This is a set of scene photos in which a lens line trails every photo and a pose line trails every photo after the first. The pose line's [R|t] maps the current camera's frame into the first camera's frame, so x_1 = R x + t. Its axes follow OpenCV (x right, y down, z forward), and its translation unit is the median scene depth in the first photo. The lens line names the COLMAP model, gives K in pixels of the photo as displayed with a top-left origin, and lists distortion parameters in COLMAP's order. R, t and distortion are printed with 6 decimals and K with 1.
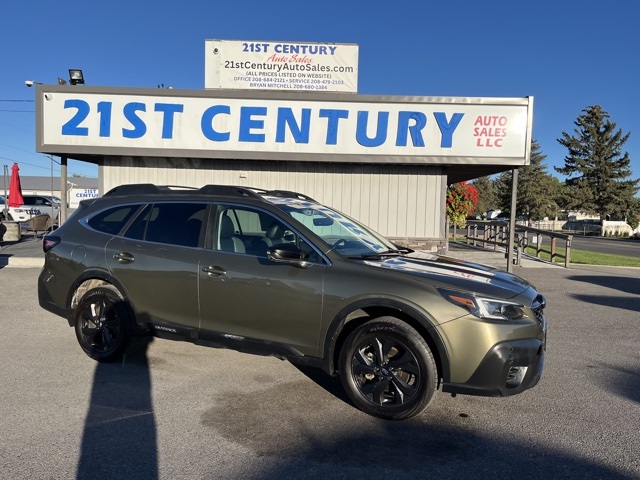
lens RADIAL K [[484.1, 0, 323.6], [0, 484.1, 240.8], [0, 0, 1]] dist [0.067694, -0.091751]
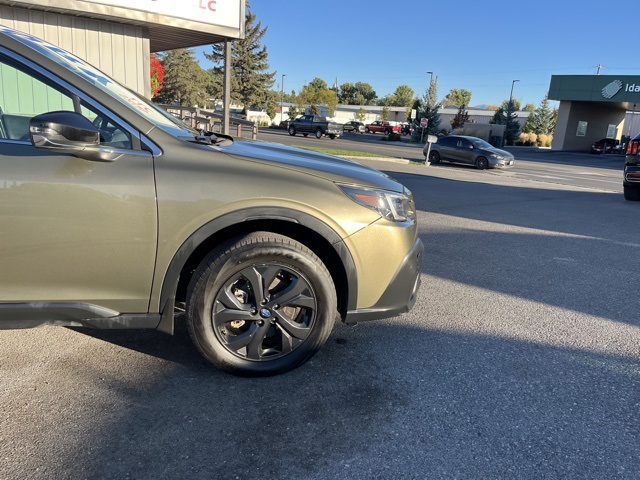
lens RADIAL K [[484.1, 0, 318.4], [0, 484.1, 242.8], [0, 0, 1]] dist [0.067694, -0.091751]
pose [[0.777066, -0.130388, 0.615766, -0.076624], [-0.013598, 0.974602, 0.223531, 0.008287], [-0.629272, -0.182071, 0.755557, 0.163607]]
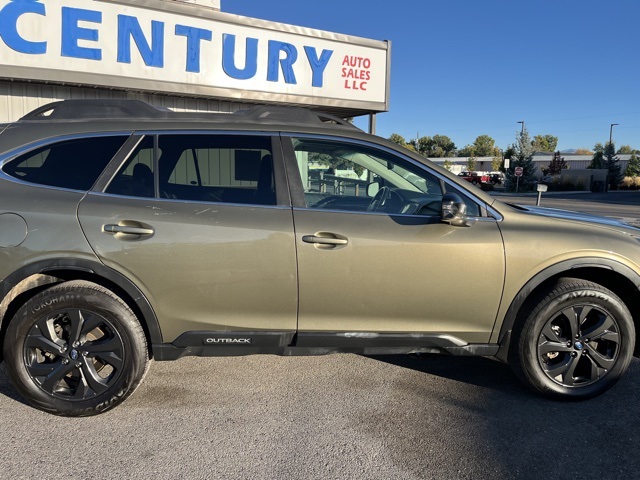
lens RADIAL K [[484.1, 0, 315.9], [0, 484.1, 236.1], [0, 0, 1]] dist [0.067694, -0.091751]
pose [[0.867555, -0.080007, 0.490863, -0.224777], [0.035318, 0.994395, 0.099658, -0.003023], [-0.496085, -0.069123, 0.865518, 0.184565]]
